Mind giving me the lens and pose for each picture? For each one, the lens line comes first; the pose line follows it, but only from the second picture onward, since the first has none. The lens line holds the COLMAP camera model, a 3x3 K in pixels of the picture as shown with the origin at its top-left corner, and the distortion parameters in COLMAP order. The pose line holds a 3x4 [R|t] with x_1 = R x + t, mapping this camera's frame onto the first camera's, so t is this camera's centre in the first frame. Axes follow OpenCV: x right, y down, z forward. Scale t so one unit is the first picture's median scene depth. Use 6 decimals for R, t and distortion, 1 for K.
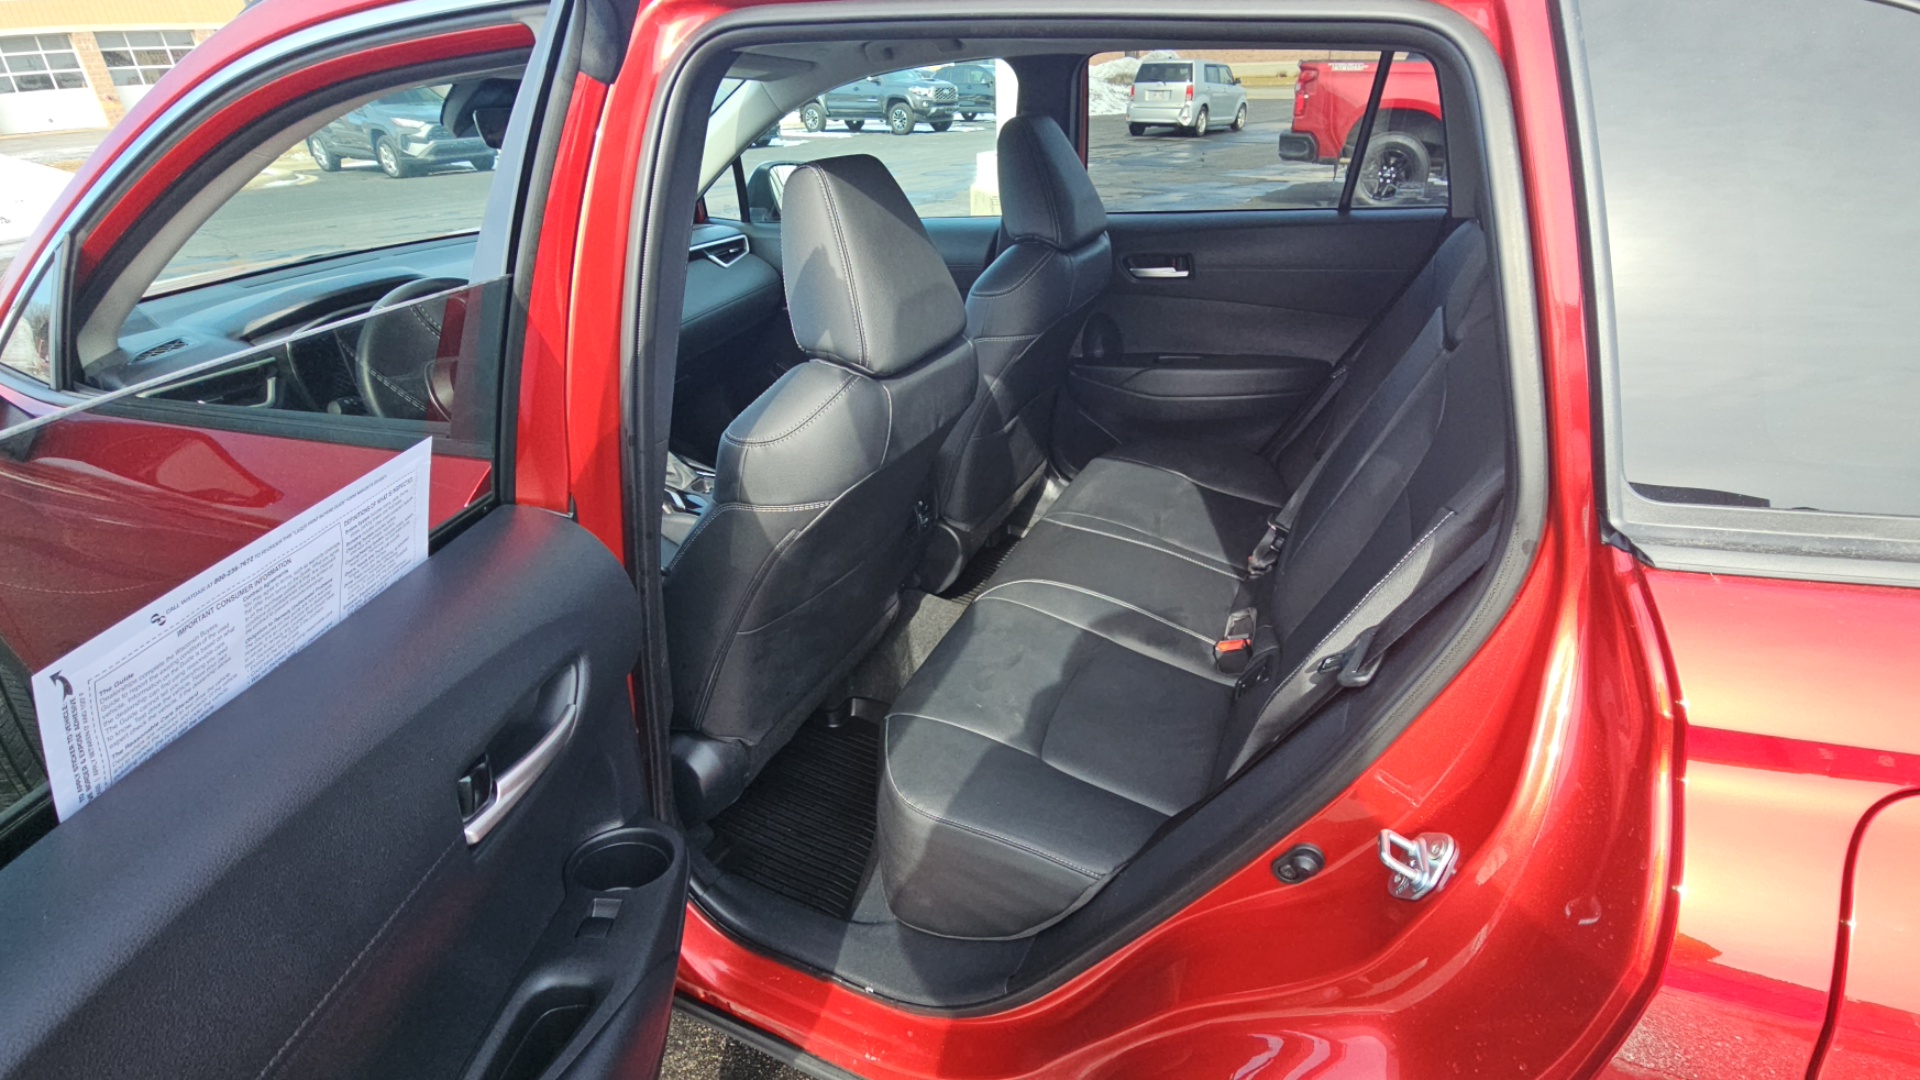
lens RADIAL K [[856.7, 0, 980.0], [0, 856.7, 553.5], [0, 0, 1]] dist [0.009730, -0.006757]
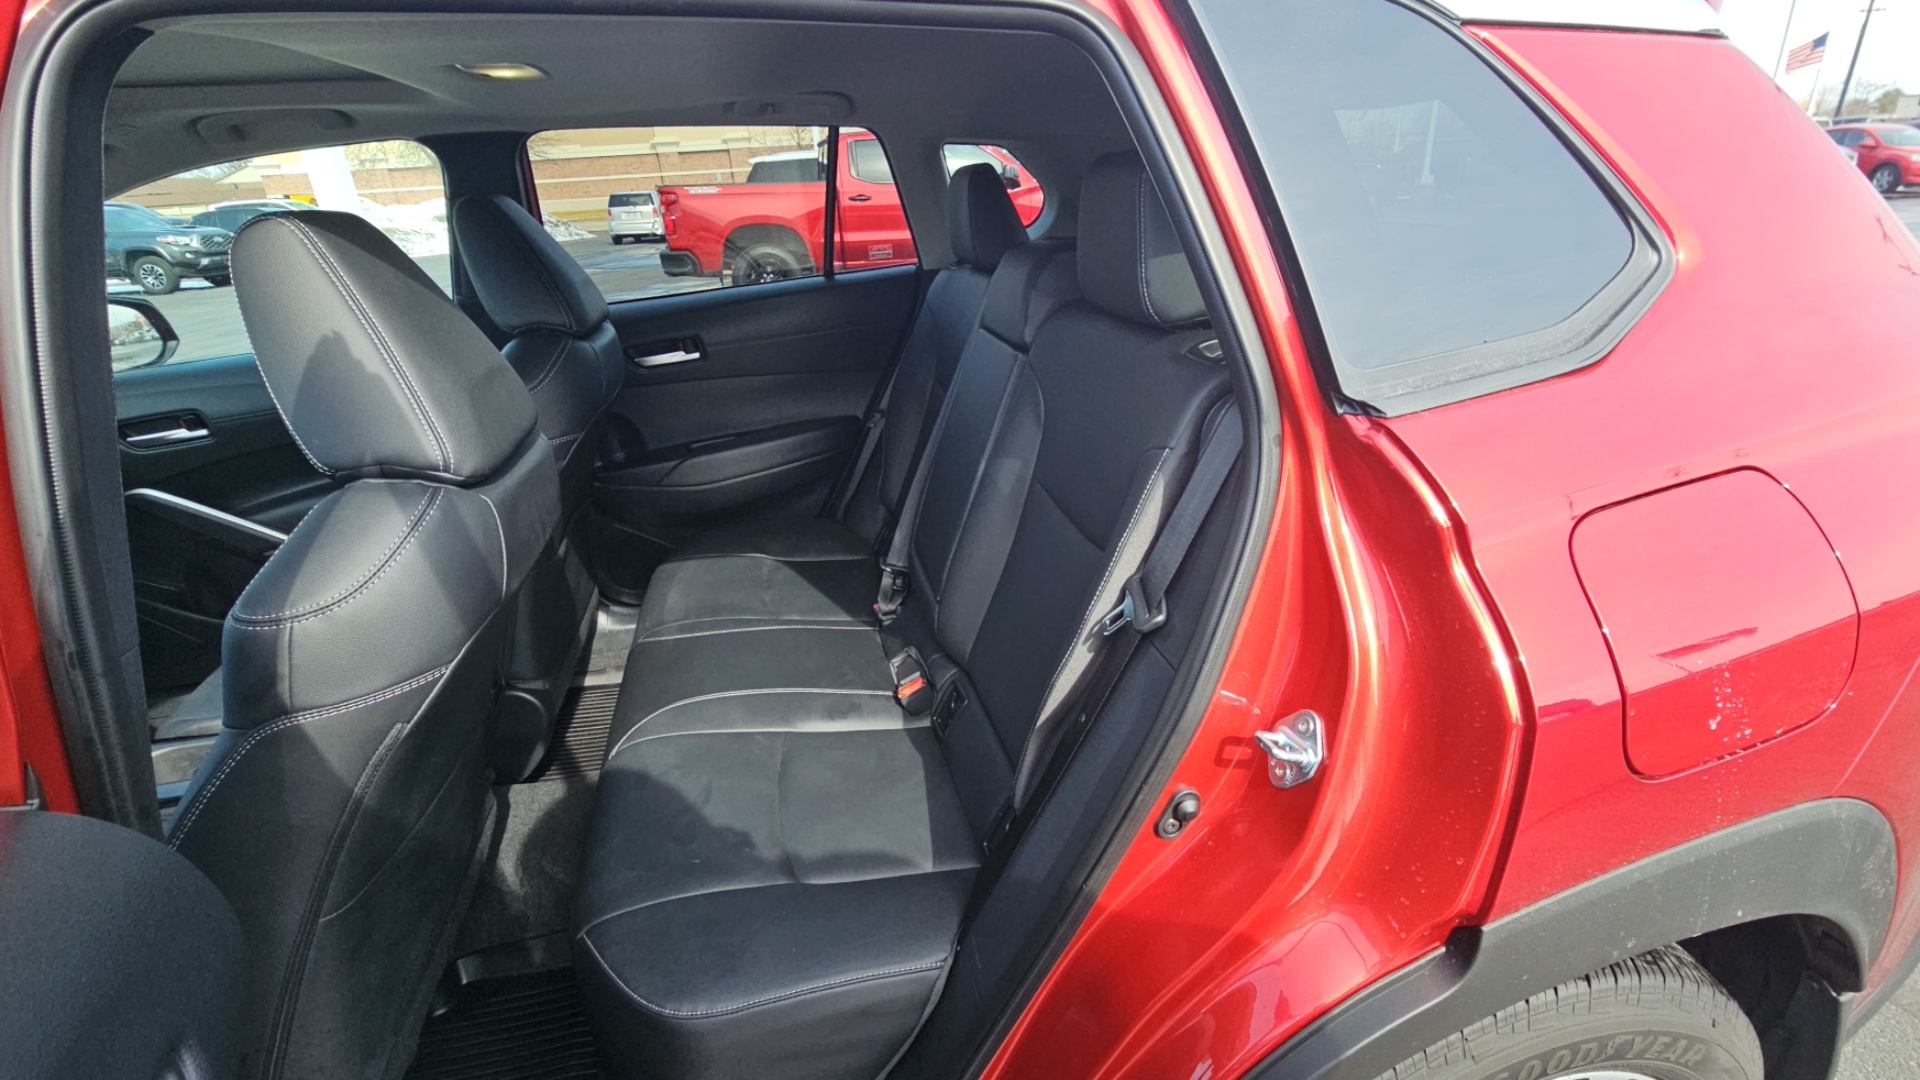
lens RADIAL K [[856.7, 0, 980.0], [0, 856.7, 553.5], [0, 0, 1]] dist [0.009730, -0.006757]
pose [[0.780943, -0.265682, 0.565280, -0.127604], [0.335822, 0.941683, -0.021352, 0.009044], [-0.526643, 0.206508, 0.824622, 0.102303]]
